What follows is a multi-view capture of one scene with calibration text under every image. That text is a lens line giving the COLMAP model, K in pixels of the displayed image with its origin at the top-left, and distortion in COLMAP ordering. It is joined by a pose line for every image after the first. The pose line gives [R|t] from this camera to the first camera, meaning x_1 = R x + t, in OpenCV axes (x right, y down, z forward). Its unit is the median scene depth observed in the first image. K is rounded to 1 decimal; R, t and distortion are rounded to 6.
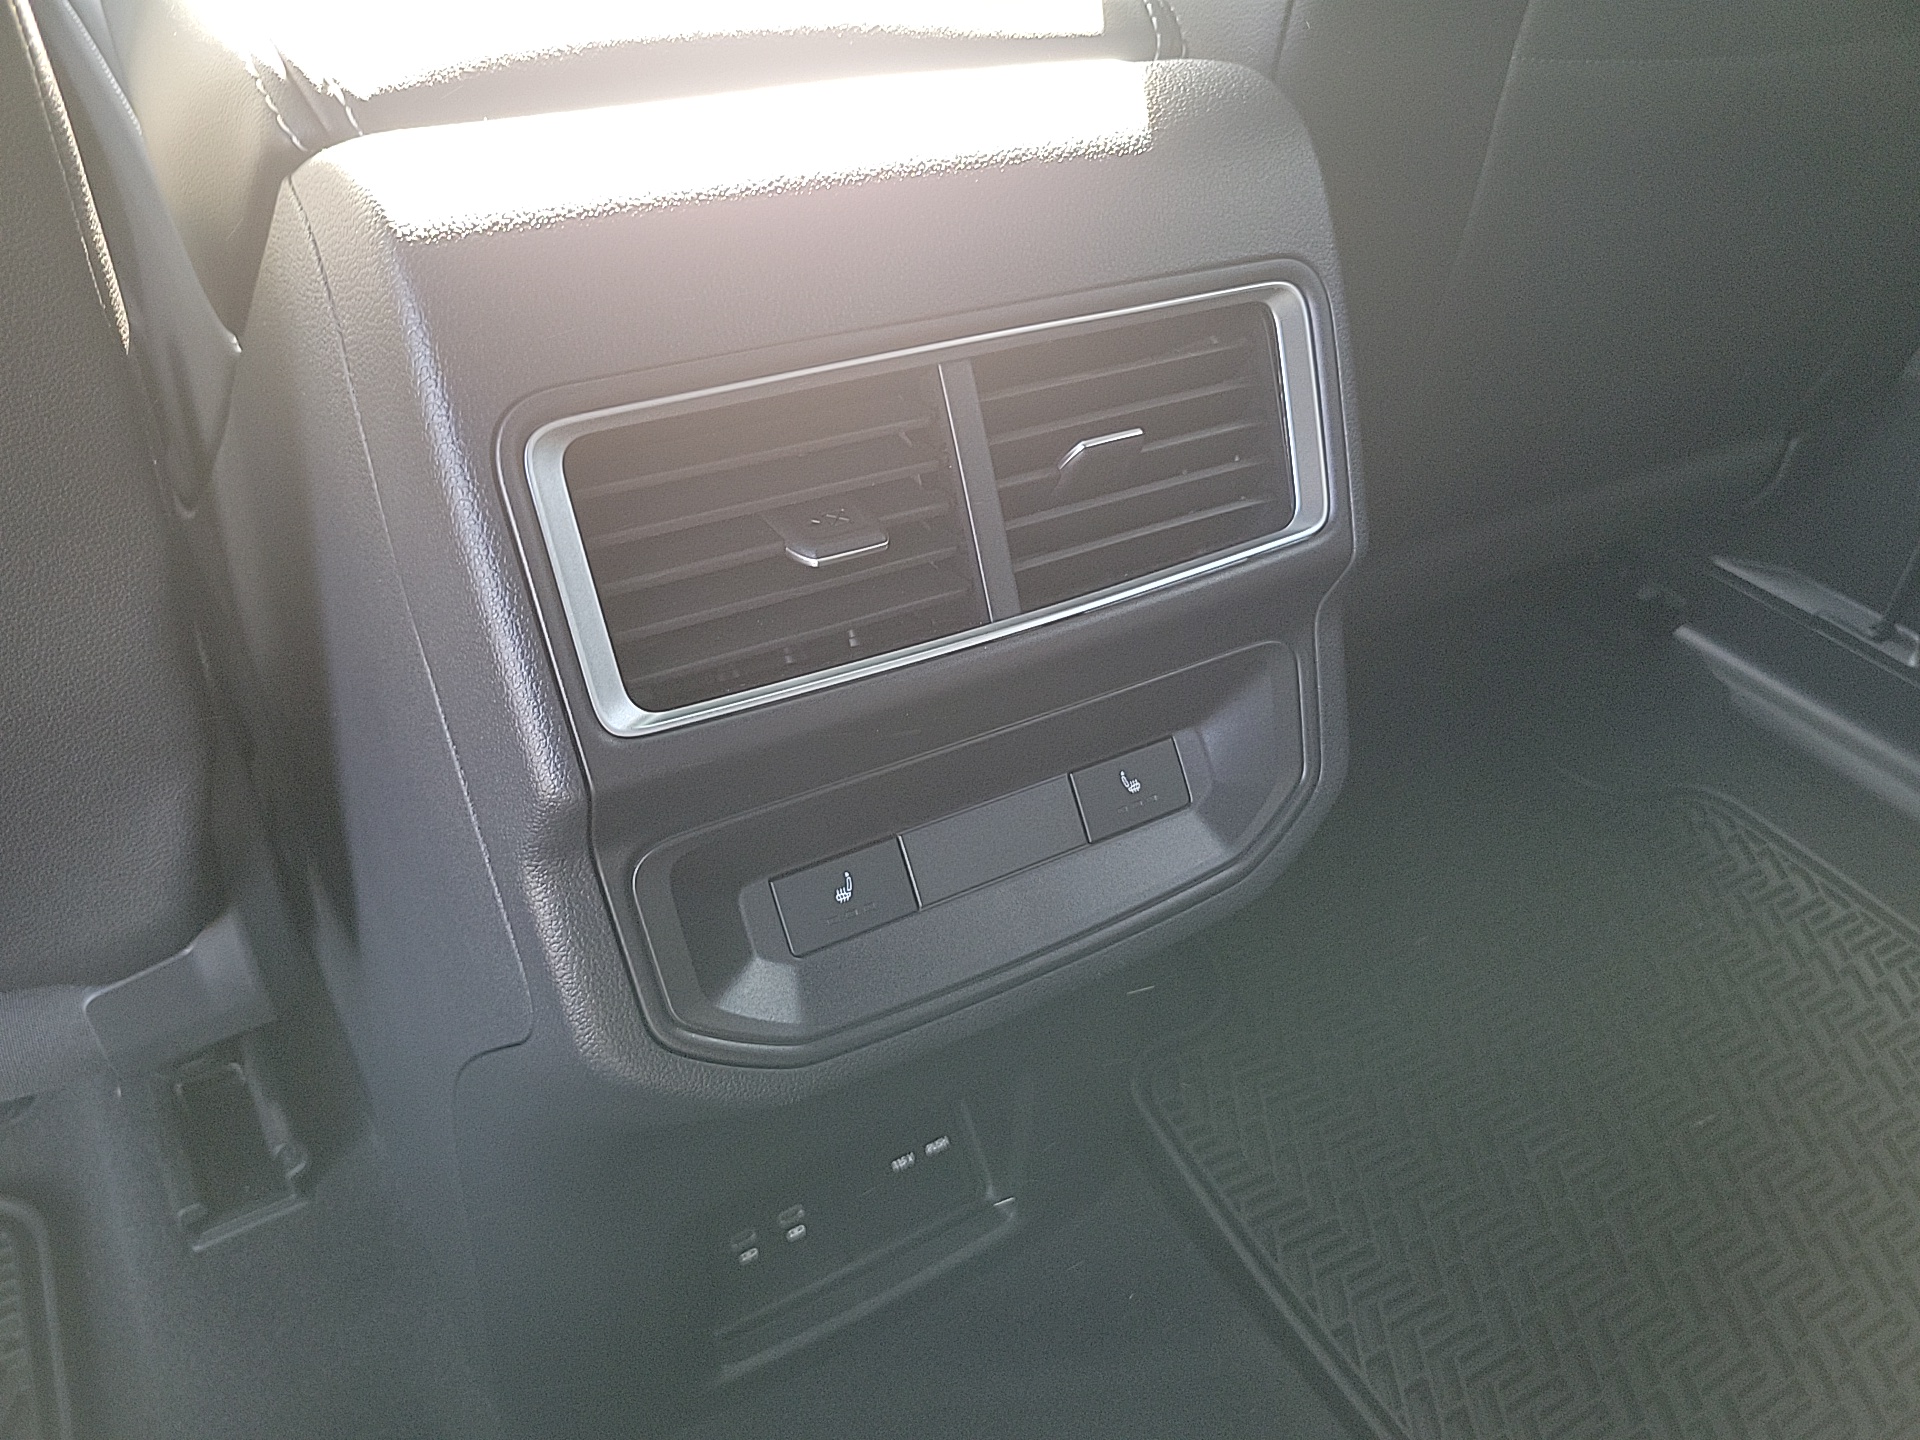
lens RADIAL K [[1425.4, 0, 938.9], [0, 1425.4, 729.0], [0, 0, 1]] dist [0.022400, -0.005707]
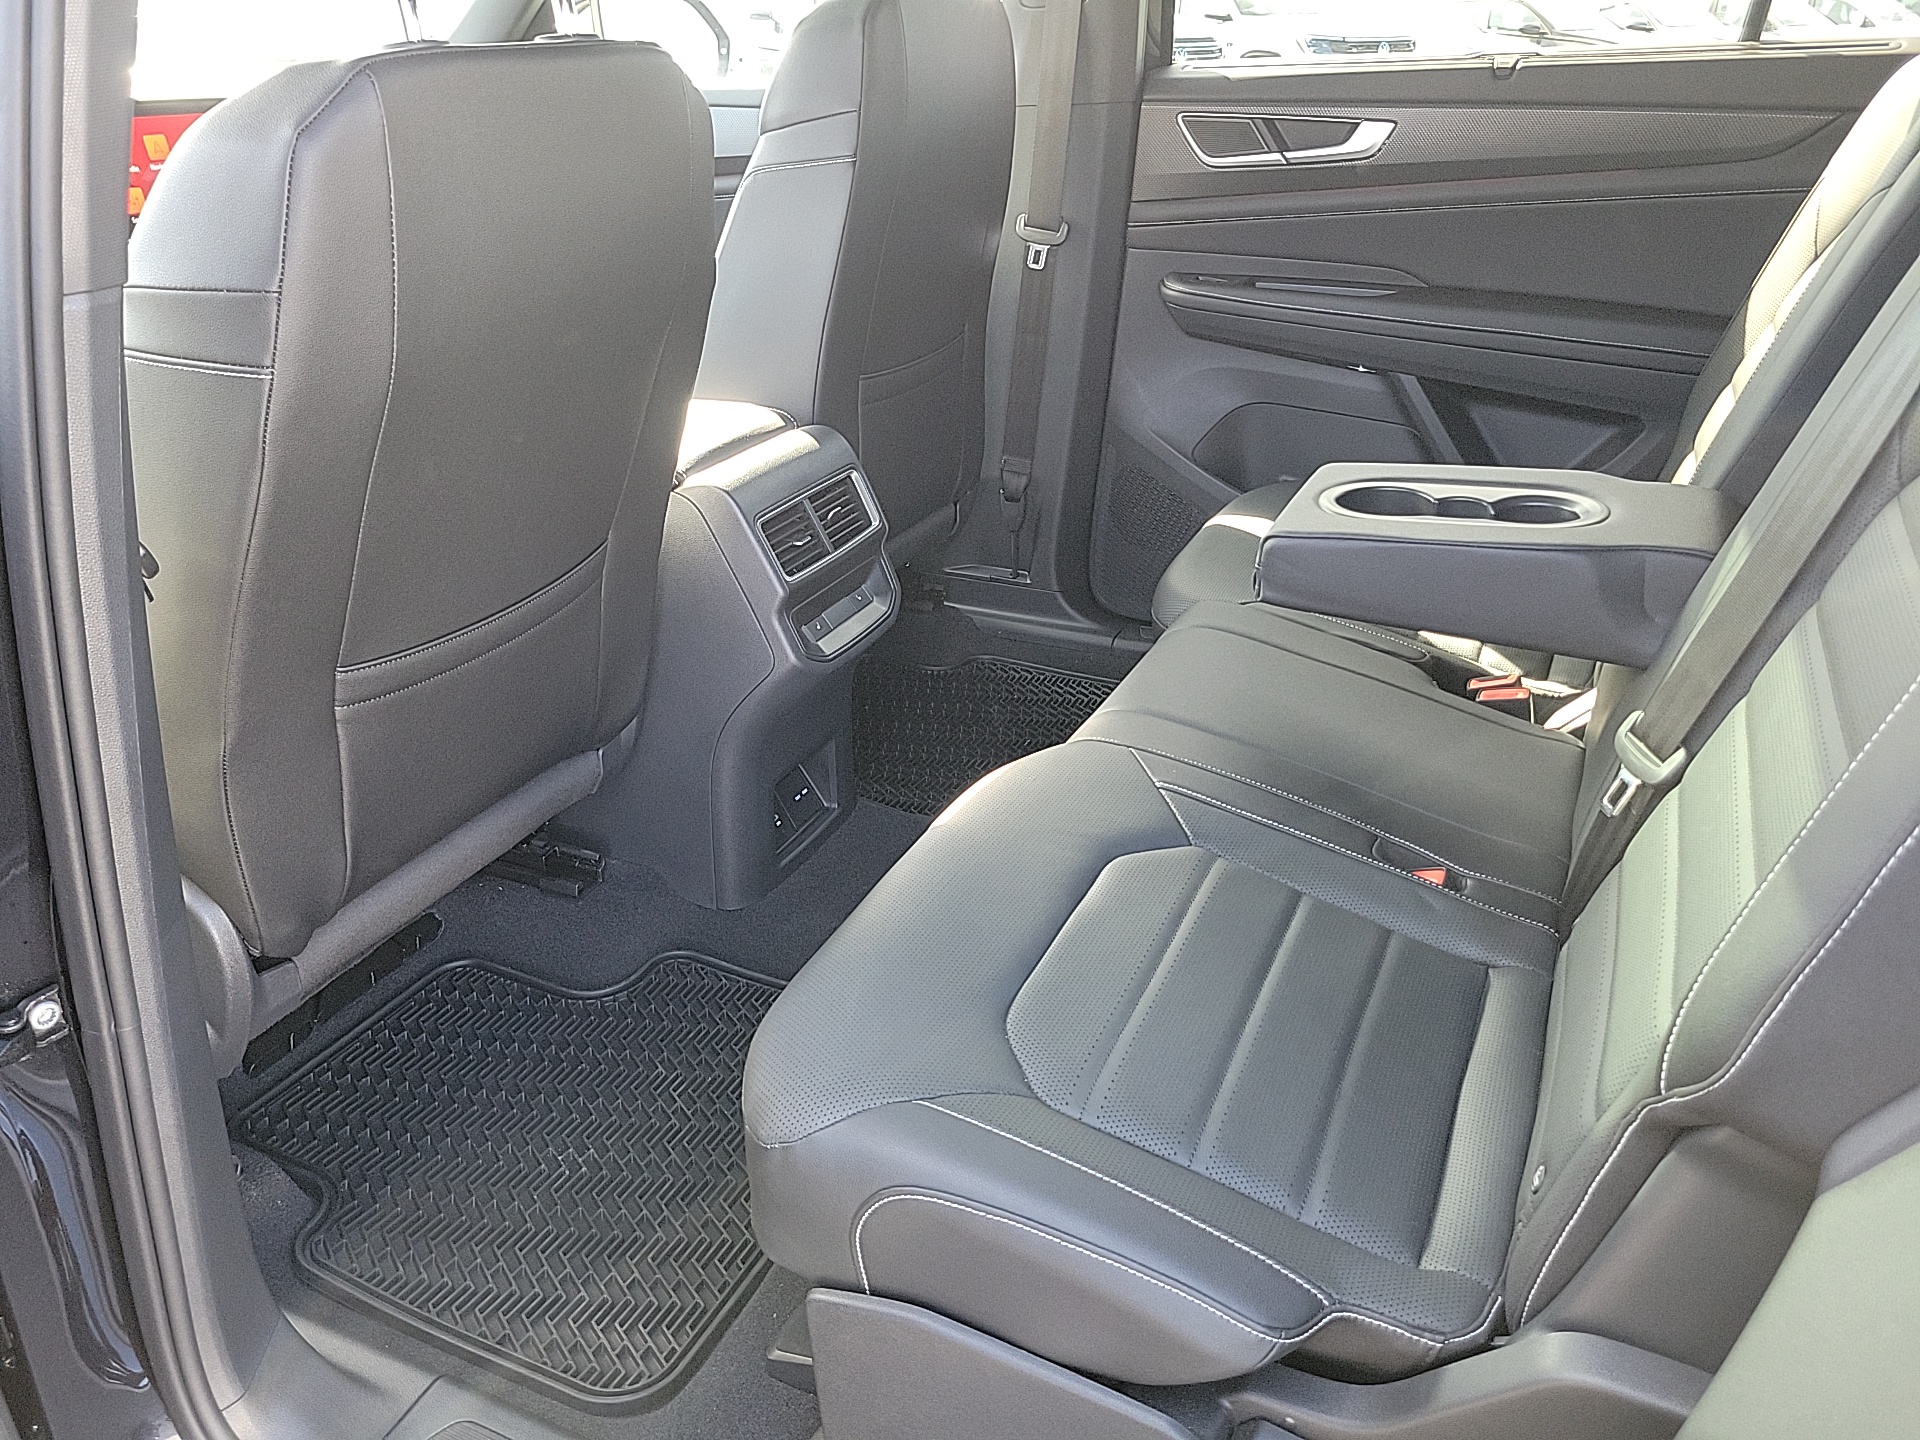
lens RADIAL K [[1425.4, 0, 938.9], [0, 1425.4, 729.0], [0, 0, 1]] dist [0.022400, -0.005707]
pose [[0.826903, -0.294595, 0.479003, -1.737639], [0.375305, 0.923447, -0.079953, 0.800941], [-0.418780, 0.245886, 0.874164, -2.522103]]
